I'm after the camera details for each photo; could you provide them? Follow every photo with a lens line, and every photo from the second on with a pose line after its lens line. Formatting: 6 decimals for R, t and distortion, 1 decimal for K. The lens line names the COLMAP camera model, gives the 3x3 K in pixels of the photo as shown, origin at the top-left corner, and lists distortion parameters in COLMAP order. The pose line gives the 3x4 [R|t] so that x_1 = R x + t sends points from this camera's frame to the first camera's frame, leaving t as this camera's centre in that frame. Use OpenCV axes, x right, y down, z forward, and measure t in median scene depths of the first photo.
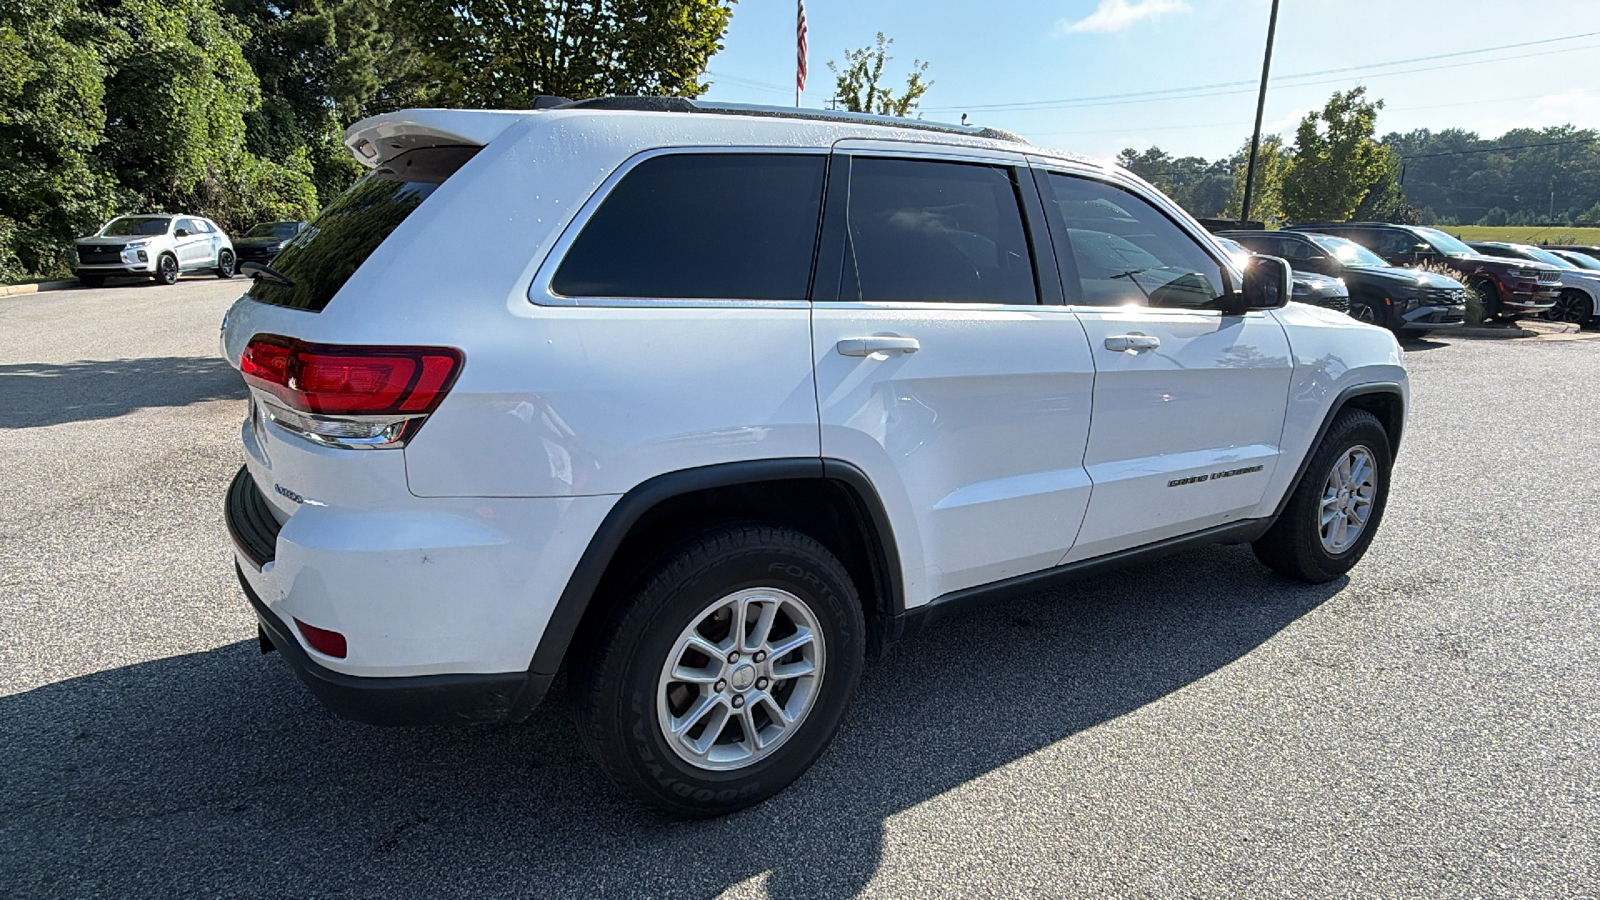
lens RADIAL K [[836.9, 0, 800.0], [0, 836.9, 450.0], [0, 0, 1]] dist [-0.002525, -0.000669]
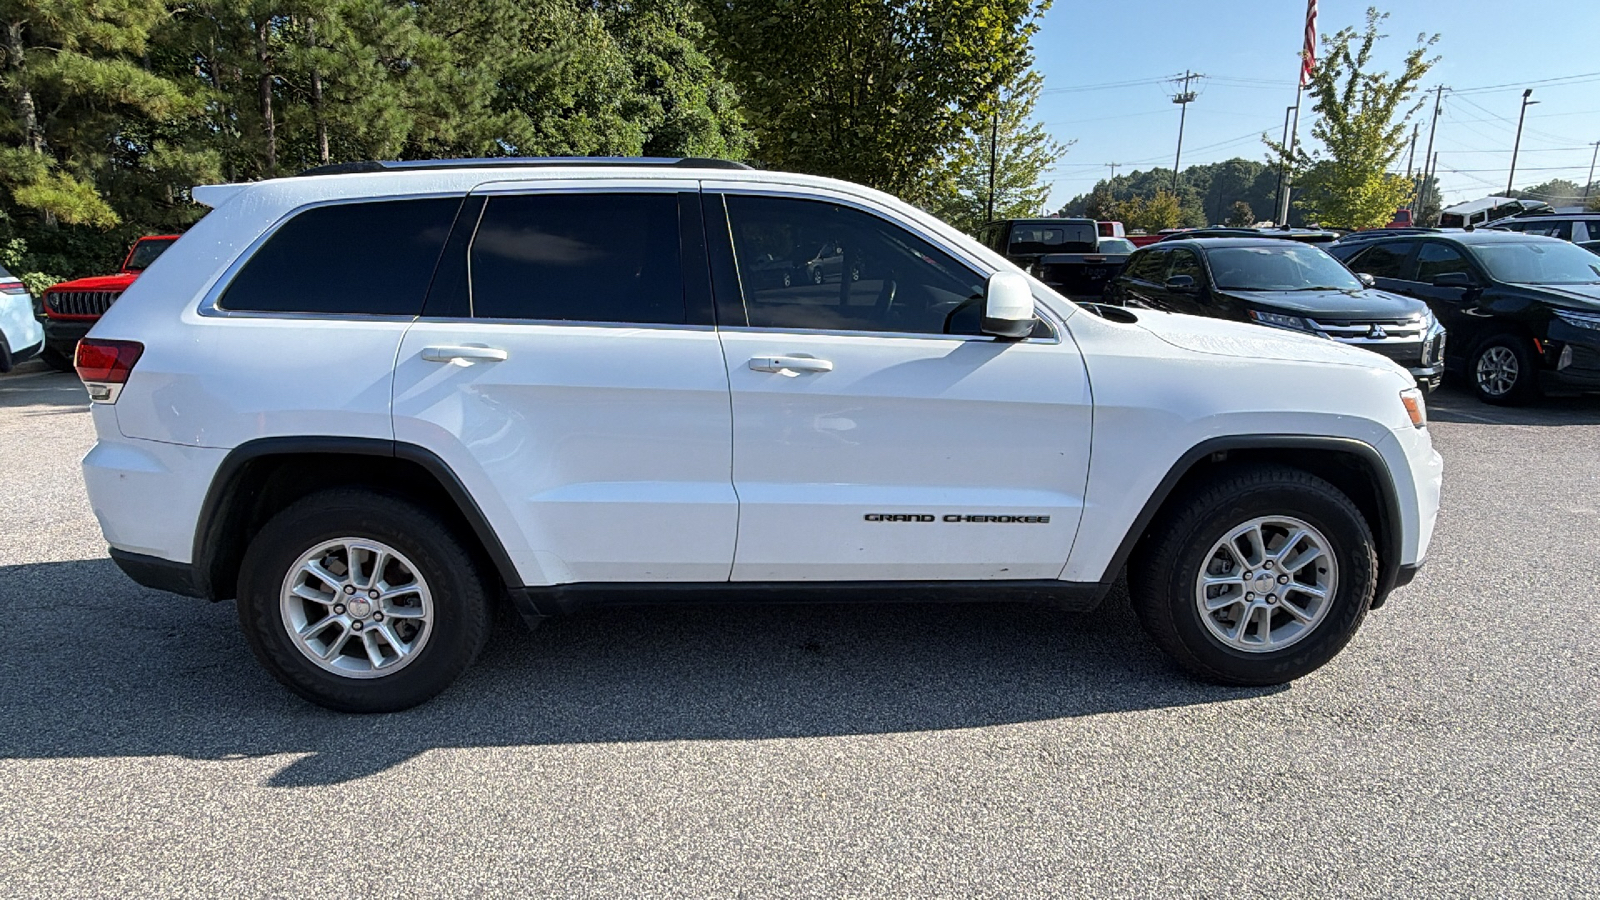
lens RADIAL K [[836.9, 0, 800.0], [0, 836.9, 450.0], [0, 0, 1]] dist [-0.002525, -0.000669]
pose [[0.868145, 0.088654, -0.488329, 0.084187], [-0.099818, 0.995001, 0.003182, -0.003024], [0.486169, 0.045982, 0.872654, 0.014685]]
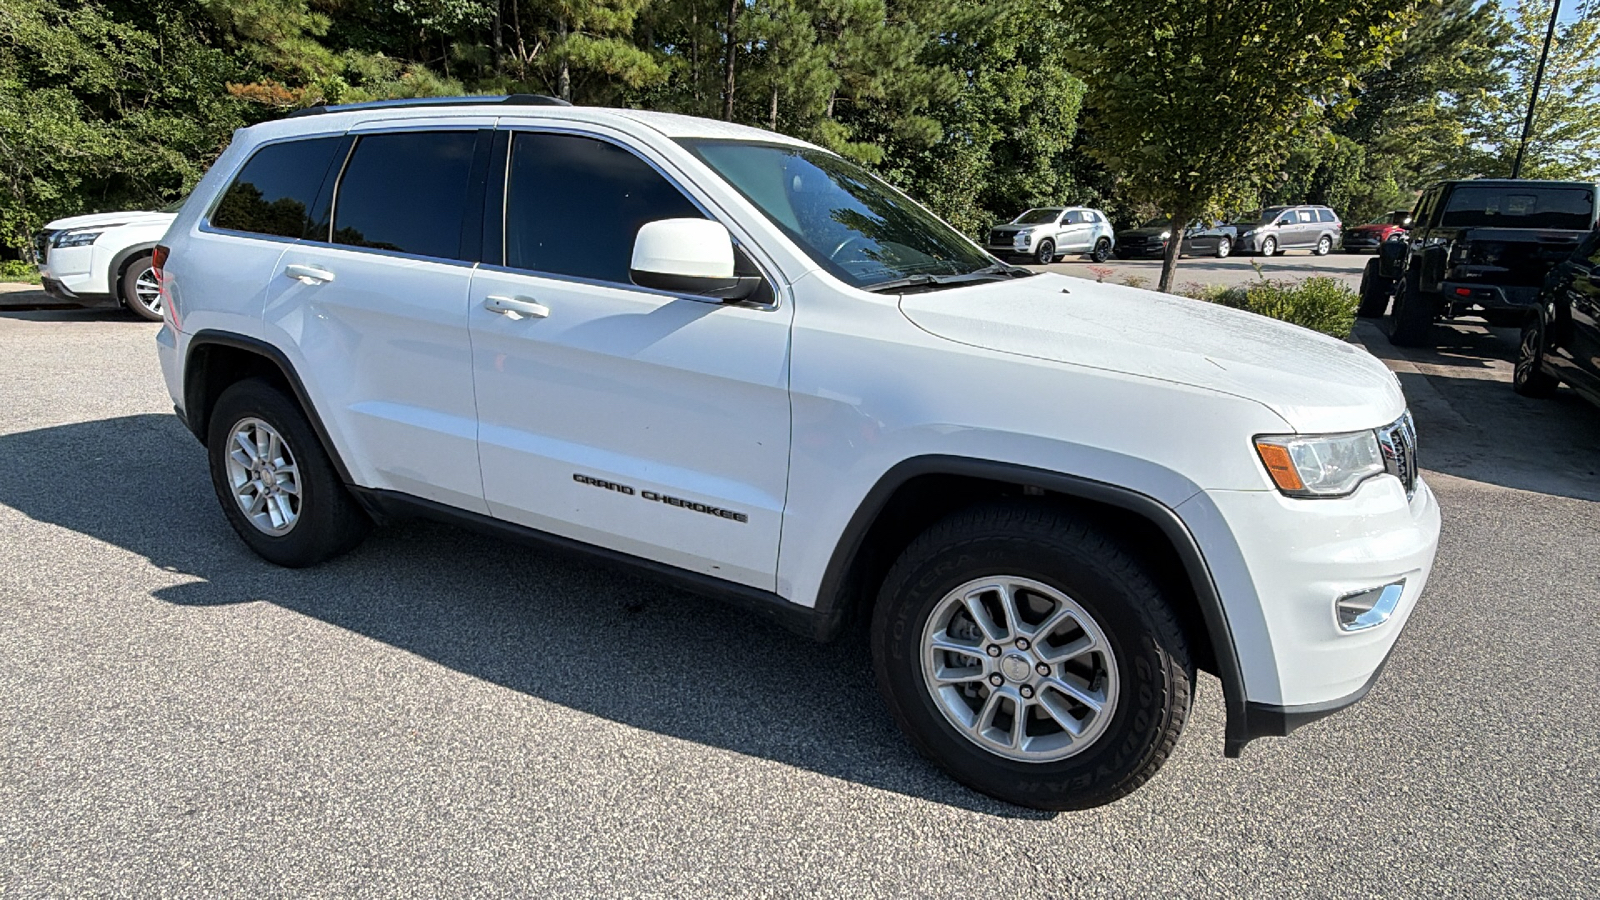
lens RADIAL K [[836.9, 0, 800.0], [0, 836.9, 450.0], [0, 0, 1]] dist [-0.002525, -0.000669]
pose [[0.517950, 0.231880, -0.823383, 0.130706], [-0.226399, 0.965393, 0.129456, -0.015763], [0.824907, 0.119361, 0.552523, 0.071754]]
